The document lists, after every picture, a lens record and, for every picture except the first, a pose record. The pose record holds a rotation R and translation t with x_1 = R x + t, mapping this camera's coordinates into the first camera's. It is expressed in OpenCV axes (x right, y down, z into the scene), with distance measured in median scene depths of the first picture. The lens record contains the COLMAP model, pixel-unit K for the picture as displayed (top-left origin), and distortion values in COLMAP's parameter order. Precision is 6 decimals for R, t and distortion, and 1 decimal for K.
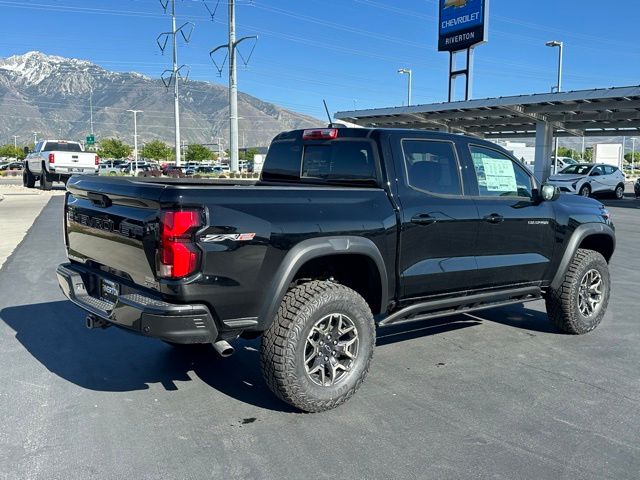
lens RADIAL K [[626.6, 0, 315.0], [0, 626.6, 240.3], [0, 0, 1]] dist [0.175603, -0.348468]
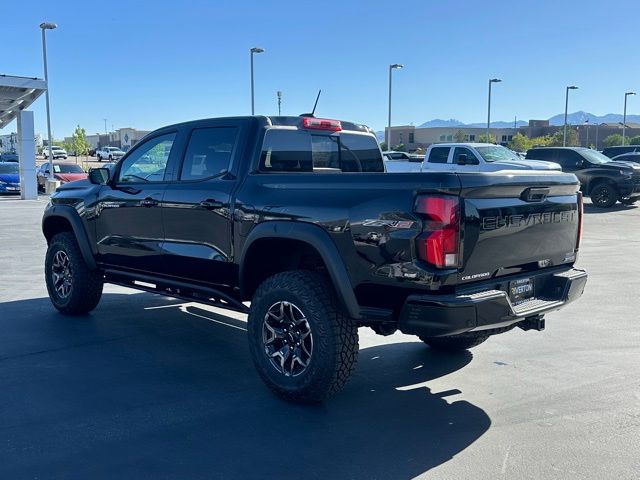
lens RADIAL K [[626.6, 0, 315.0], [0, 626.6, 240.3], [0, 0, 1]] dist [0.175603, -0.348468]
pose [[-0.072501, -0.134115, 0.988310, -0.900254], [0.109879, 0.983812, 0.141565, -0.118817], [-0.991297, 0.118859, -0.056590, 0.989833]]
